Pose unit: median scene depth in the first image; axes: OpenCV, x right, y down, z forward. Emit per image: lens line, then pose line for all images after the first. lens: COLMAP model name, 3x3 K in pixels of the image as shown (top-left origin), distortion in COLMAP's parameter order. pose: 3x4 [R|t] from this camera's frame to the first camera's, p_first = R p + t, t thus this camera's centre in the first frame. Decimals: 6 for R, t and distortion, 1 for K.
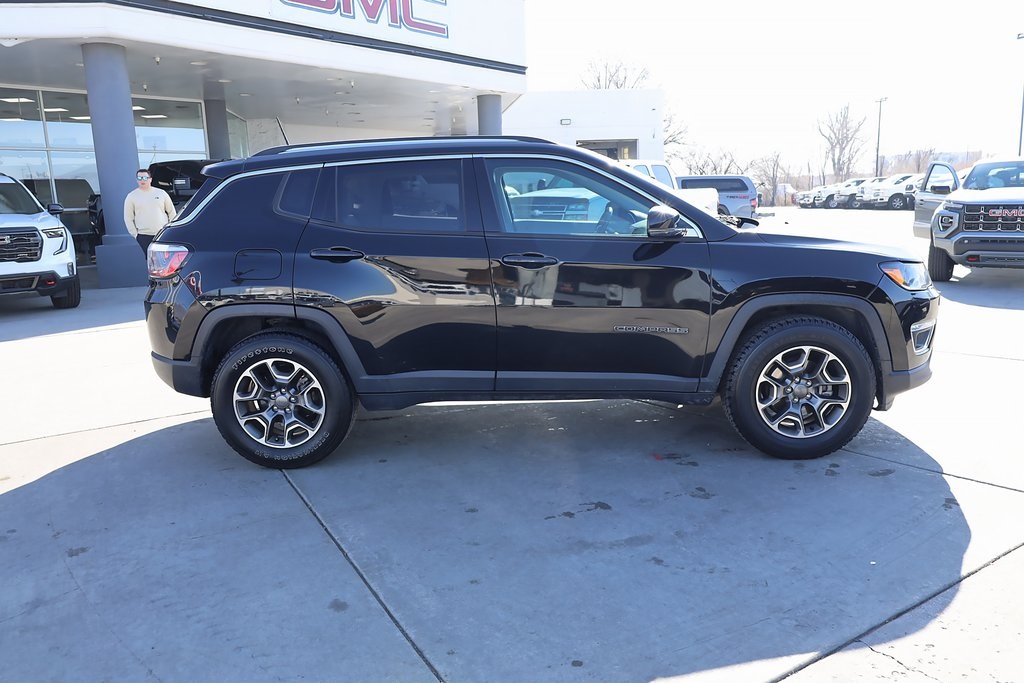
lens RADIAL K [[751.7, 0, 510.9], [0, 751.7, 339.9], [0, 0, 1]] dist [-0.015371, -0.003033]
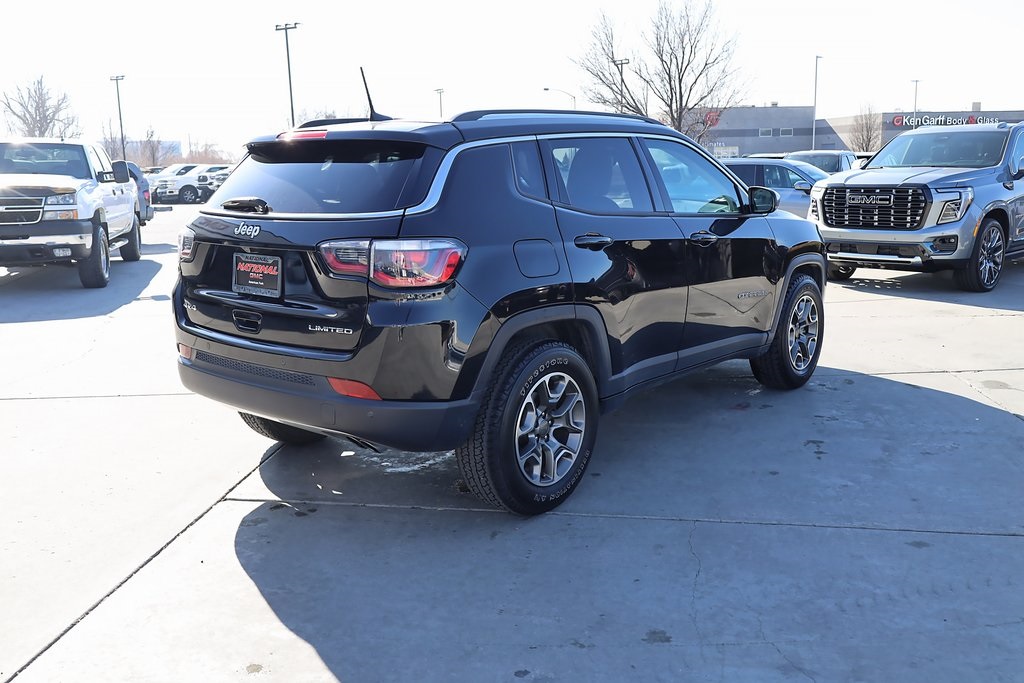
lens RADIAL K [[899.3, 0, 506.2], [0, 899.3, 342.7], [0, 0, 1]] dist [-0.028571, 0.018871]
pose [[0.620004, -0.133035, 0.773237, -1.064035], [0.148777, 0.987574, 0.050618, -0.063128], [-0.770363, 0.083656, 0.632093, 0.412548]]
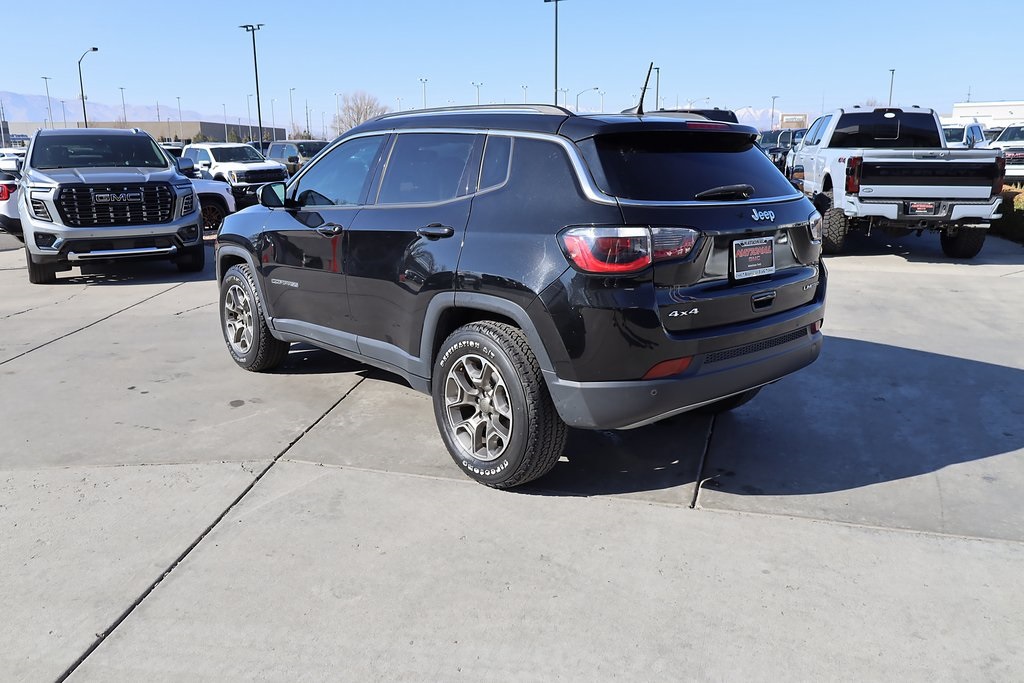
lens RADIAL K [[769.0, 0, 535.3], [0, 769.0, 337.2], [0, 0, 1]] dist [-0.019356, 0.002919]
pose [[-0.682954, -0.136190, 0.717653, -0.950745], [0.159307, 0.931046, 0.328291, -0.356211], [-0.712878, 0.338535, -0.614165, 1.903075]]
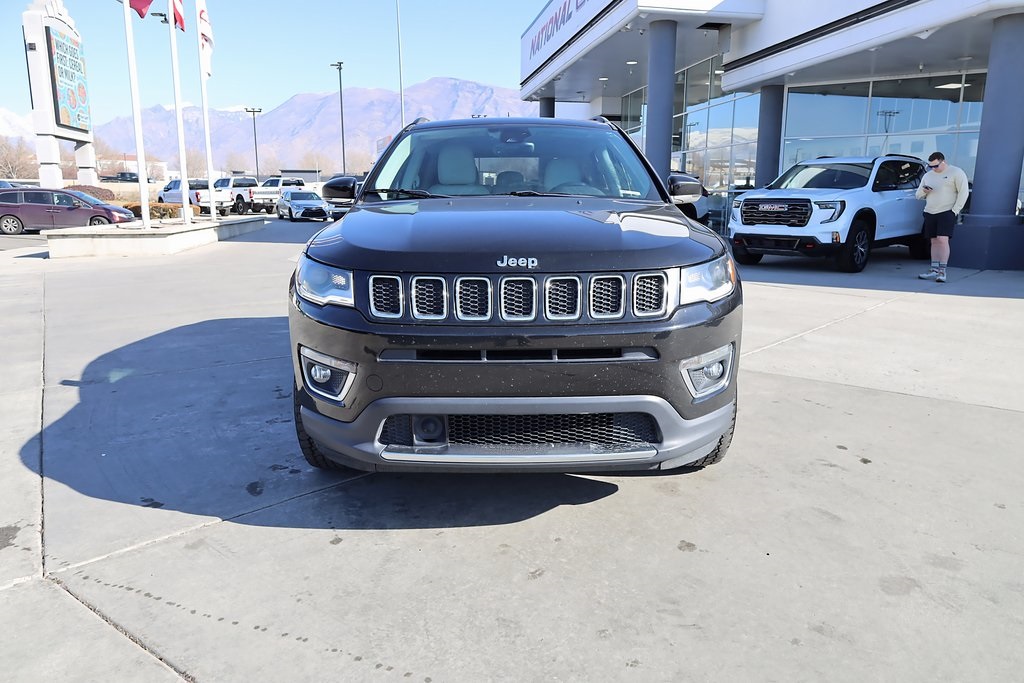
lens RADIAL K [[691.8, 0, 516.7], [0, 691.8, 340.0], [0, 0, 1]] dist [-0.001672, -0.006636]
pose [[0.045150, 0.233312, -0.971353, 1.160750], [-0.193064, 0.956051, 0.220663, -0.206645], [0.980147, 0.177570, 0.088210, 1.112851]]
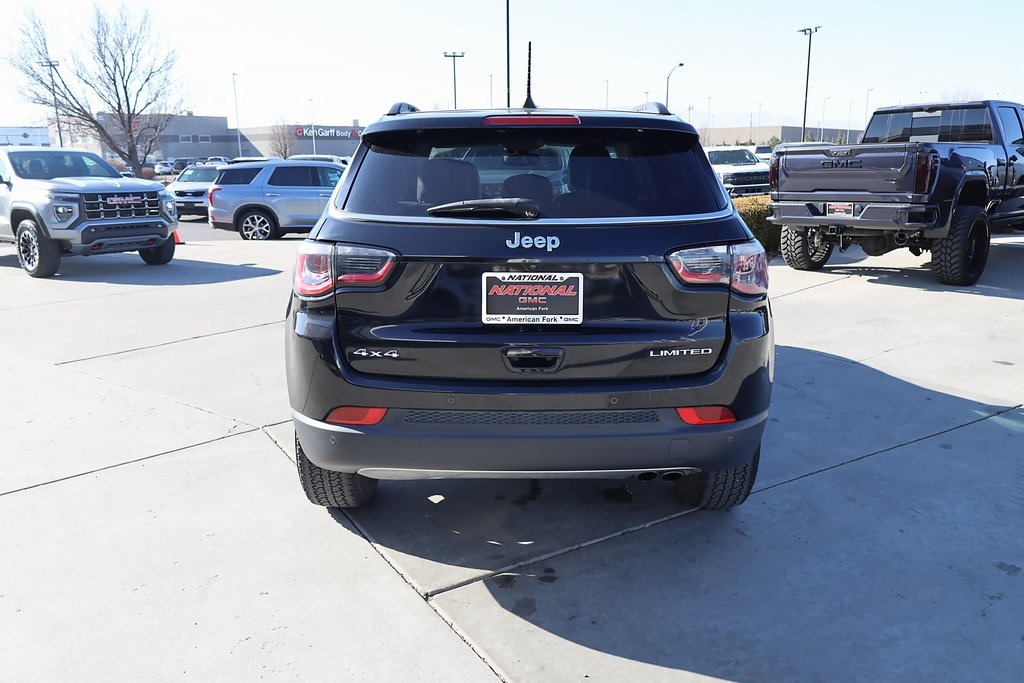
lens RADIAL K [[751.7, 0, 517.1], [0, 751.7, 339.1], [0, 0, 1]] dist [-0.015371, -0.003033]
pose [[-0.026372, -0.199686, 0.979505, -1.097572], [0.195515, 0.959892, 0.200951, -0.216022], [-0.980346, 0.196808, 0.013727, 1.198110]]
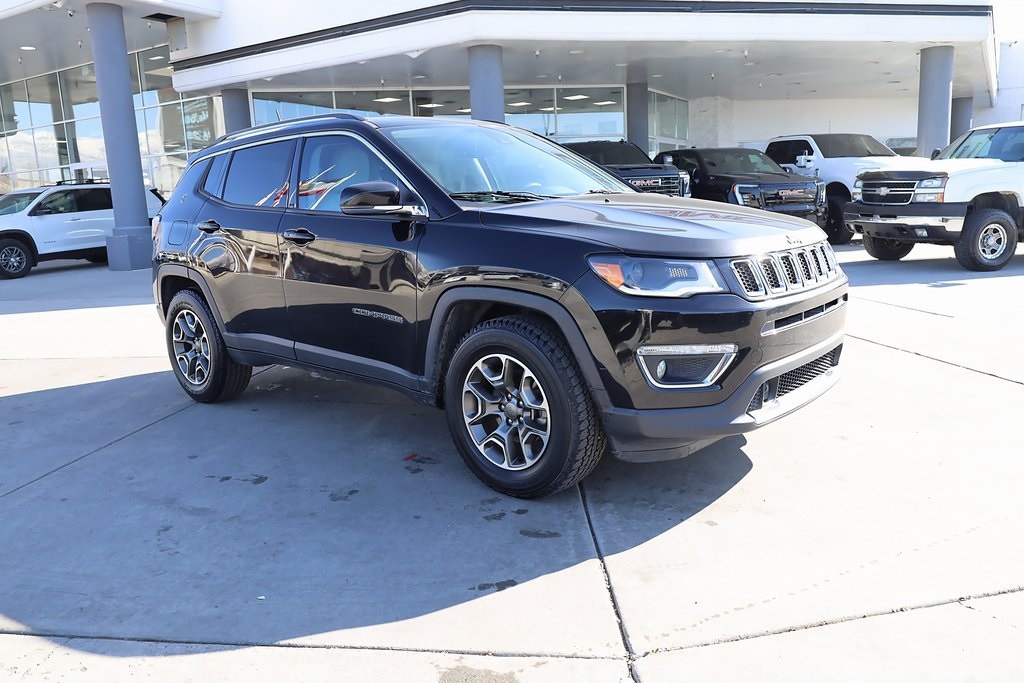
lens RADIAL K [[769.0, 0, 509.0], [0, 769.0, 339.1], [0, 0, 1]] dist [-0.019356, 0.002919]
pose [[0.766093, 0.116118, -0.632153, 0.871980], [-0.103419, 0.992999, 0.057069, -0.052756], [0.634355, 0.021657, 0.772739, 0.356107]]
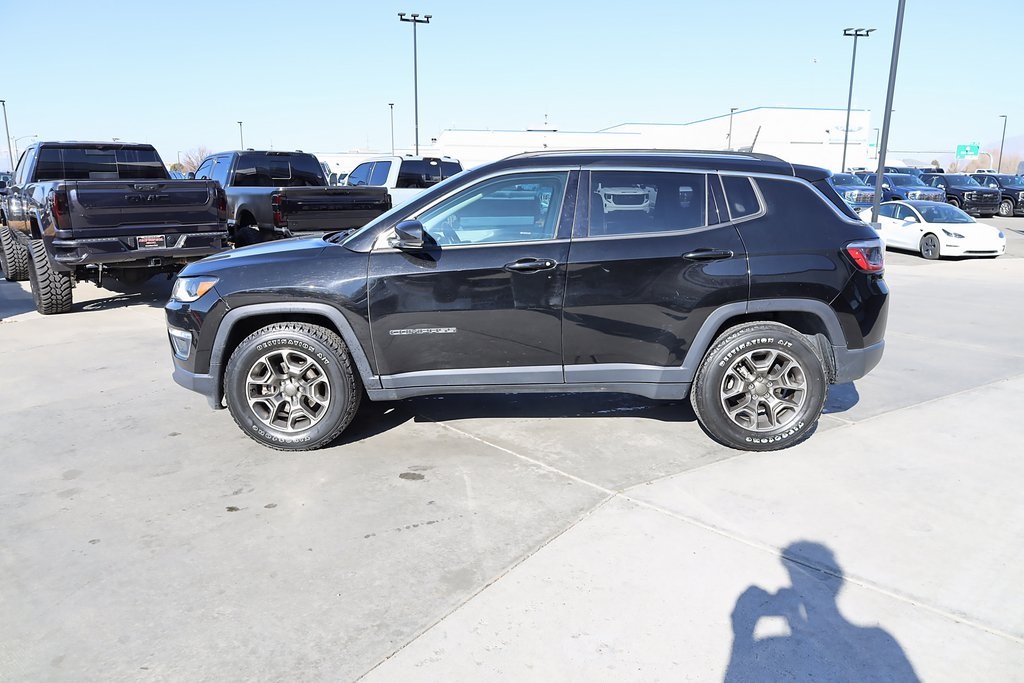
lens RADIAL K [[691.8, 0, 502.8], [0, 691.8, 339.7], [0, 0, 1]] dist [-0.001672, -0.006636]
pose [[-0.999505, 0.030898, -0.005990, 0.078502], [0.026250, 0.923383, 0.382982, -0.461671], [0.017364, 0.382635, -0.923737, 2.319260]]
